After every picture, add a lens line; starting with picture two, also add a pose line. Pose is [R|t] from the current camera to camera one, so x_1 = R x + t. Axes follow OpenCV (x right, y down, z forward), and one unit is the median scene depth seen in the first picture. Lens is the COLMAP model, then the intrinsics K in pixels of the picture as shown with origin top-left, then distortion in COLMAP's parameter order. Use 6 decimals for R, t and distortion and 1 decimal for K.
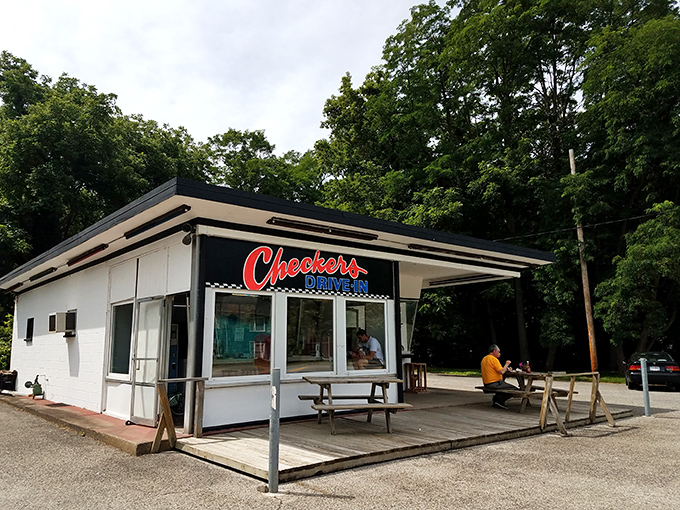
lens RADIAL K [[531.2, 0, 339.6], [0, 531.2, 254.5], [0, 0, 1]] dist [0.005639, 0.000310]
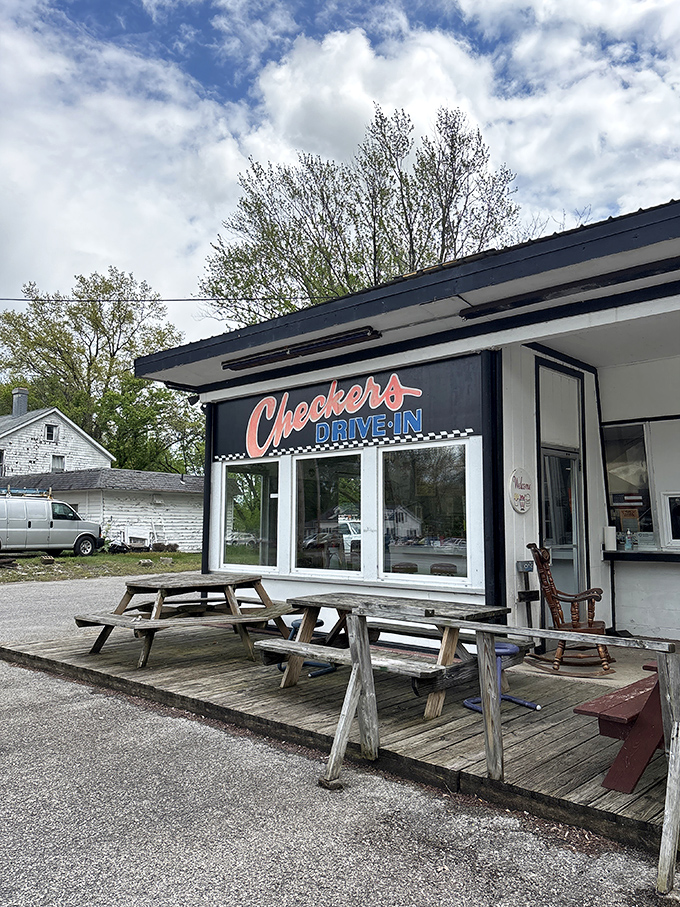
lens RADIAL K [[710.6, 0, 333.1], [0, 710.6, 448.8], [0, 0, 1]] dist [0.100126, 0.002493]
pose [[0.125192, -0.092208, -0.987838, 0.793300], [0.172949, 0.982455, -0.069787, 0.133136], [0.976942, -0.162109, 0.138943, 0.887414]]
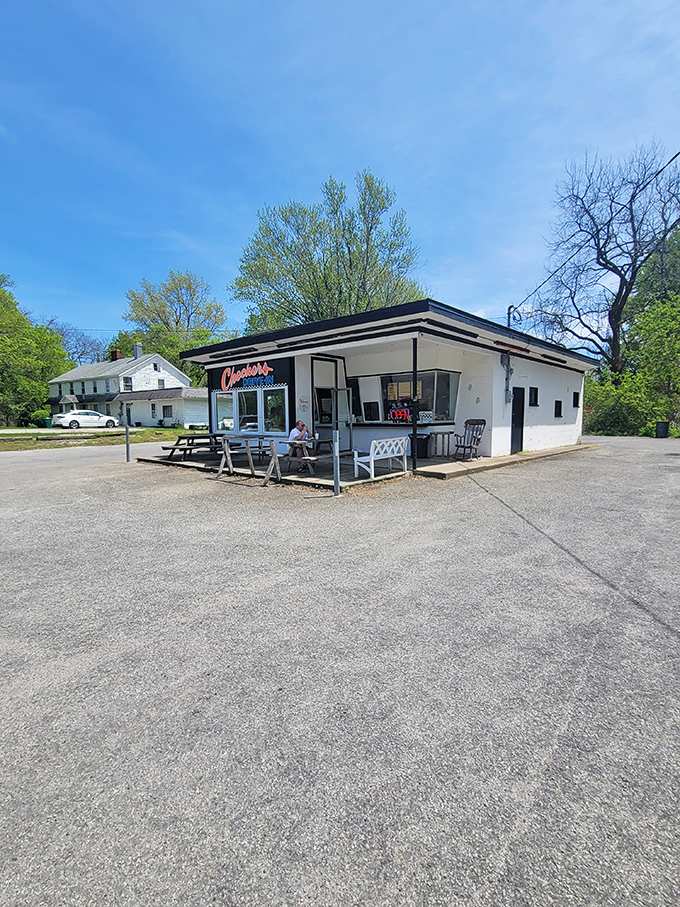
lens RADIAL K [[442.9, 0, 341.5], [0, 442.9, 448.2], [0, 0, 1]] dist [-0.003084, -0.000106]
pose [[0.134231, 0.084470, -0.987343, 1.470715], [0.185575, 0.976590, 0.108780, 0.165664], [0.973419, -0.197828, 0.115414, 1.096620]]
